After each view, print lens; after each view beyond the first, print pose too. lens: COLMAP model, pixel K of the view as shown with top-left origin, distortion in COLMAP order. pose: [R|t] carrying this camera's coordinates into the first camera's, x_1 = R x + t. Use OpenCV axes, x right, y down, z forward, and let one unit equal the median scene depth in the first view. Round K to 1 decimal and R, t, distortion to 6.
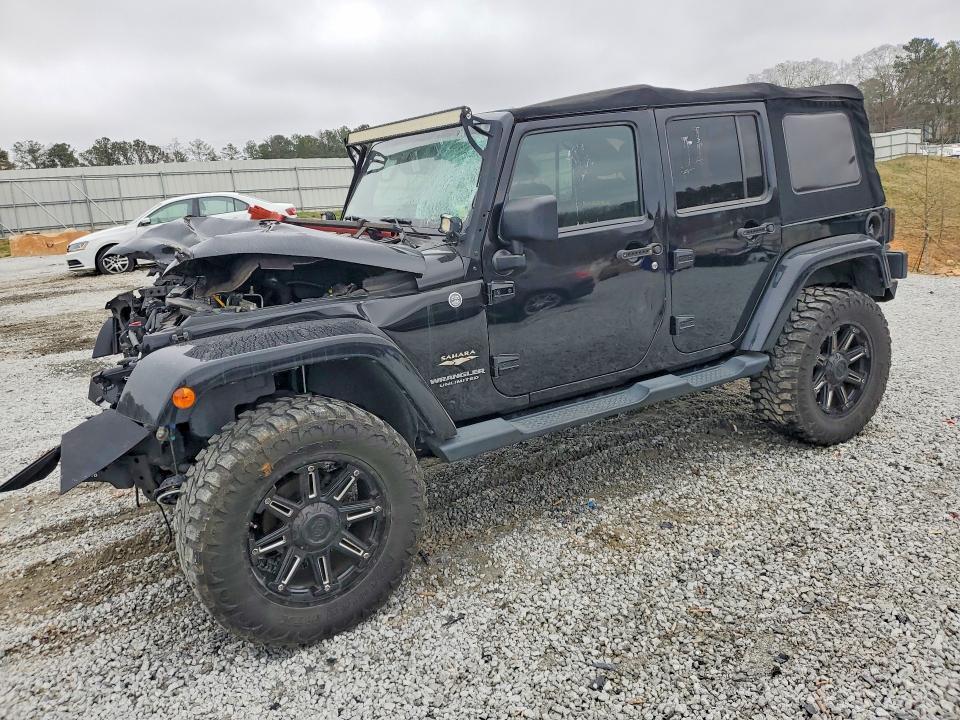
lens RADIAL K [[791.5, 0, 480.0], [0, 791.5, 360.0], [0, 0, 1]] dist [0.002152, 0.001248]
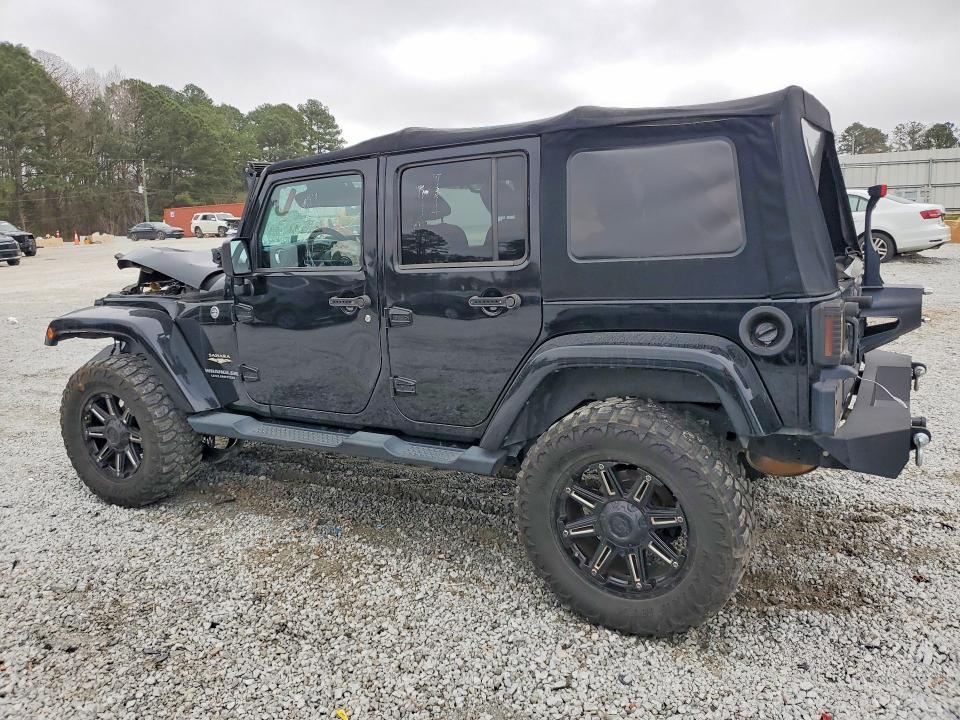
lens RADIAL K [[780.8, 0, 480.0], [0, 780.8, 360.0], [0, 0, 1]] dist [0.009241, 0.009374]
pose [[0.456545, 0.221616, -0.861657, 0.926663], [-0.193094, 0.970077, 0.147191, -0.196955], [0.868494, 0.099181, 0.485676, 0.546223]]
